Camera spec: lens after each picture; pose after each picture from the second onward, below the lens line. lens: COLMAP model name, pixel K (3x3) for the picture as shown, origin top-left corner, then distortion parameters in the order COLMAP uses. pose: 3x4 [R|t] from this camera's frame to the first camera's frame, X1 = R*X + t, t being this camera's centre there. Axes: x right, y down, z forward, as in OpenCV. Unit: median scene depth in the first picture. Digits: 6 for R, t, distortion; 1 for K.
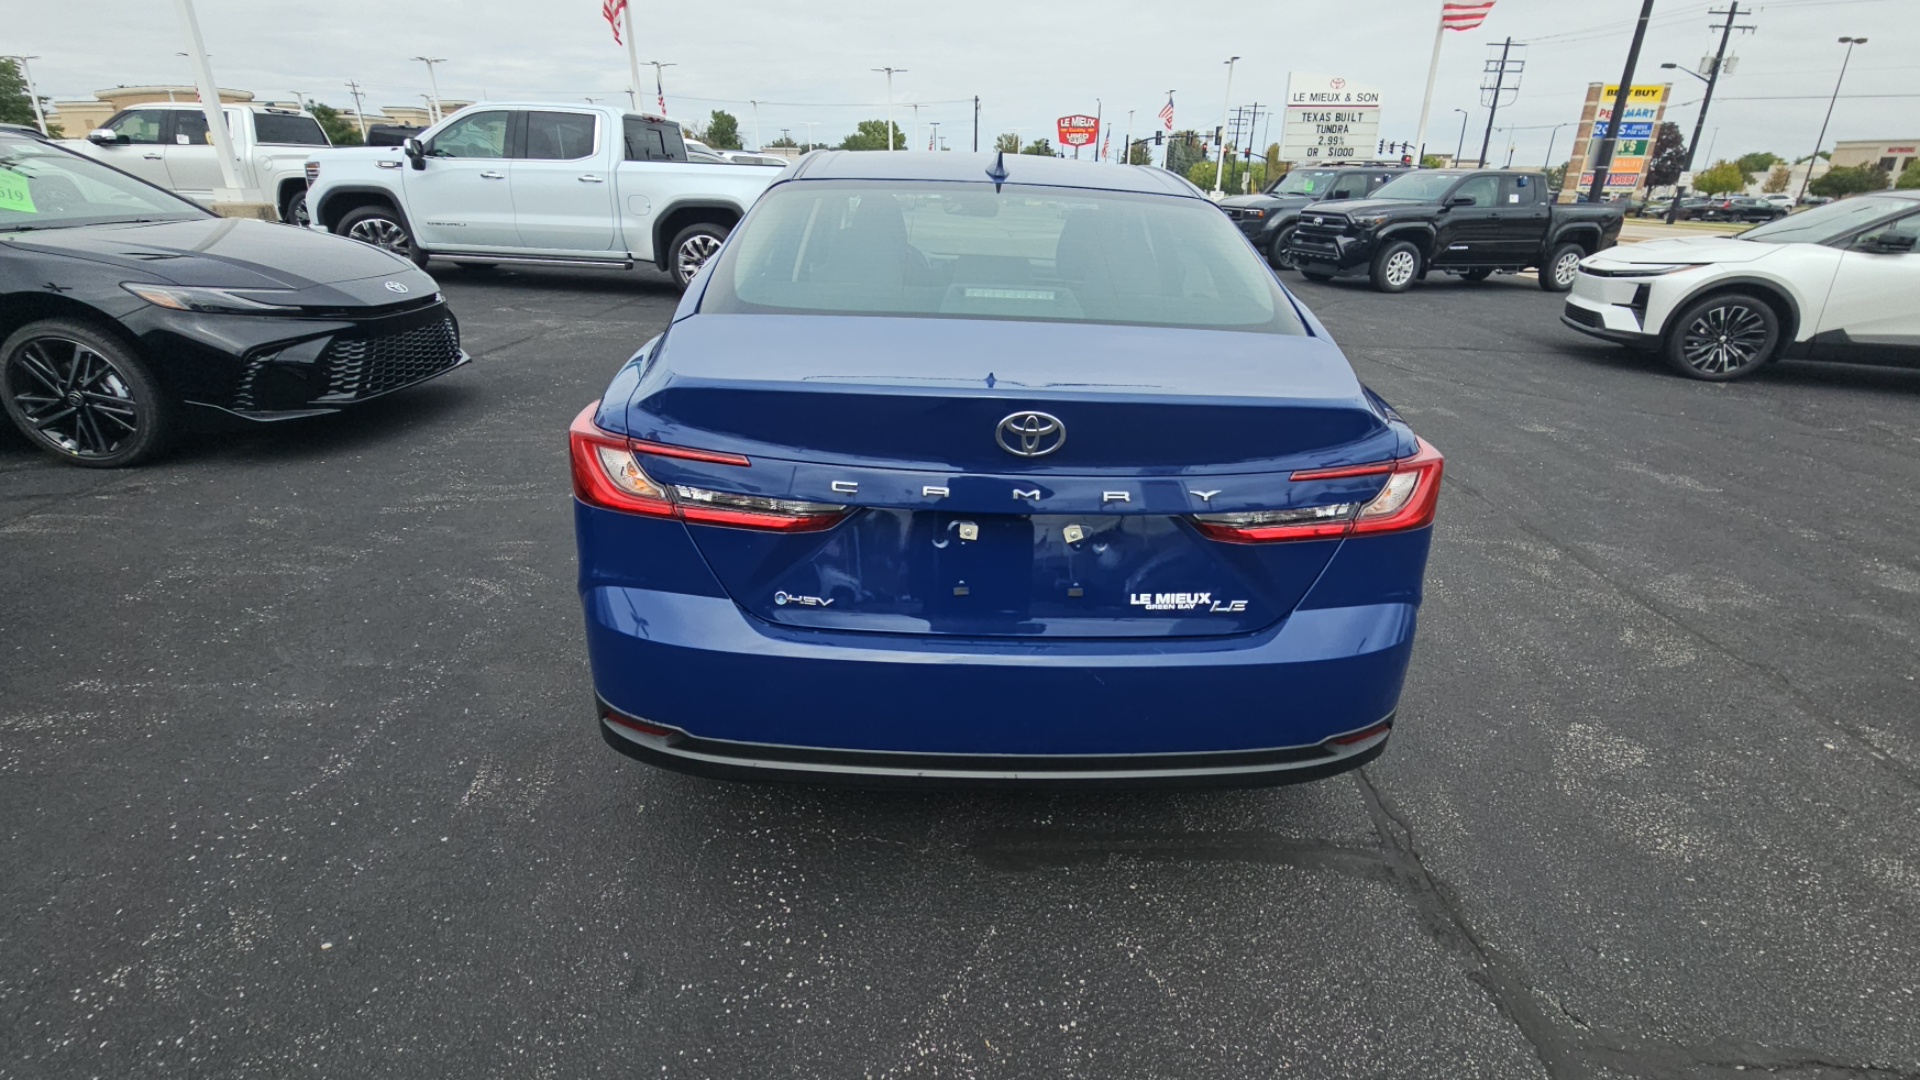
lens RADIAL K [[861.3, 0, 977.7], [0, 861.3, 544.8], [0, 0, 1]] dist [0.009624, -0.006169]
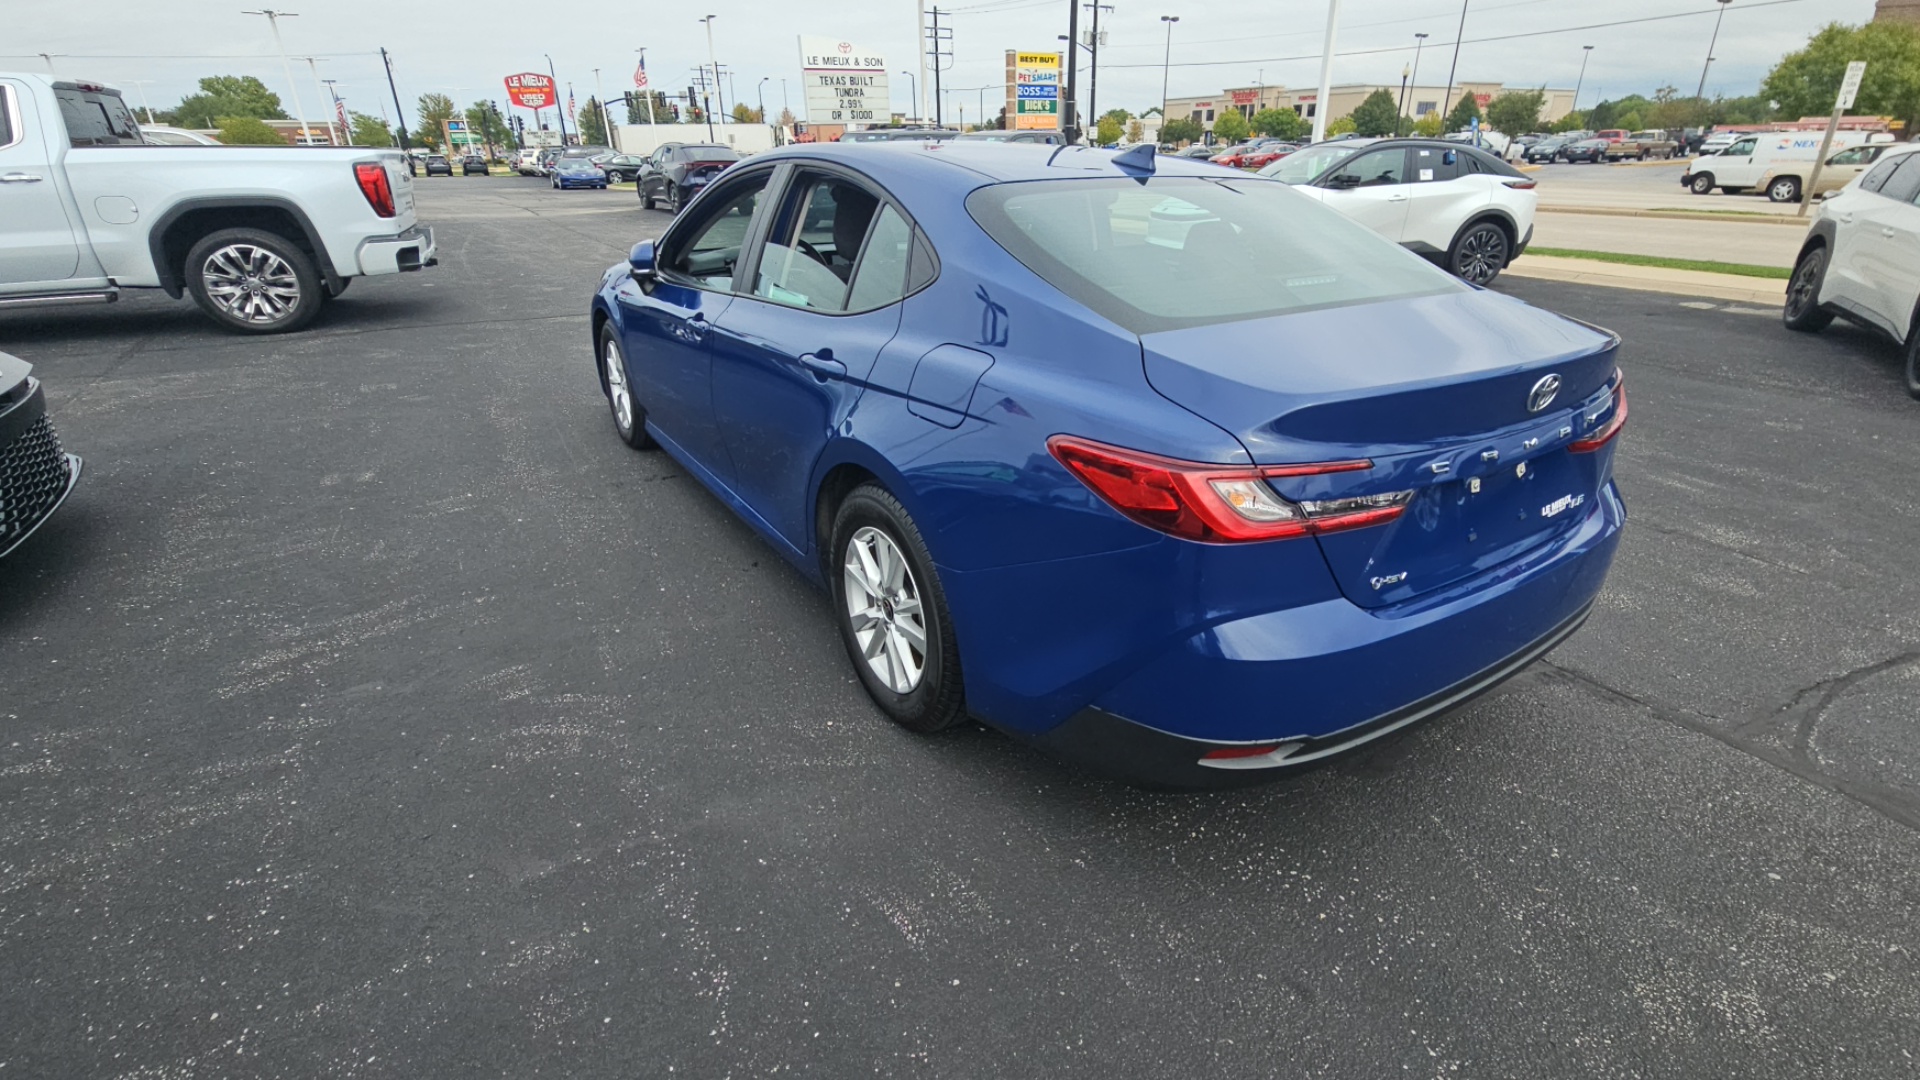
lens RADIAL K [[861.3, 0, 979.2], [0, 861.3, 543.9], [0, 0, 1]] dist [0.009624, -0.006169]
pose [[0.850929, -0.244144, 0.465095, -0.131533], [0.226964, 0.969393, 0.093617, -0.023201], [-0.473716, 0.025898, 0.880297, 0.032710]]
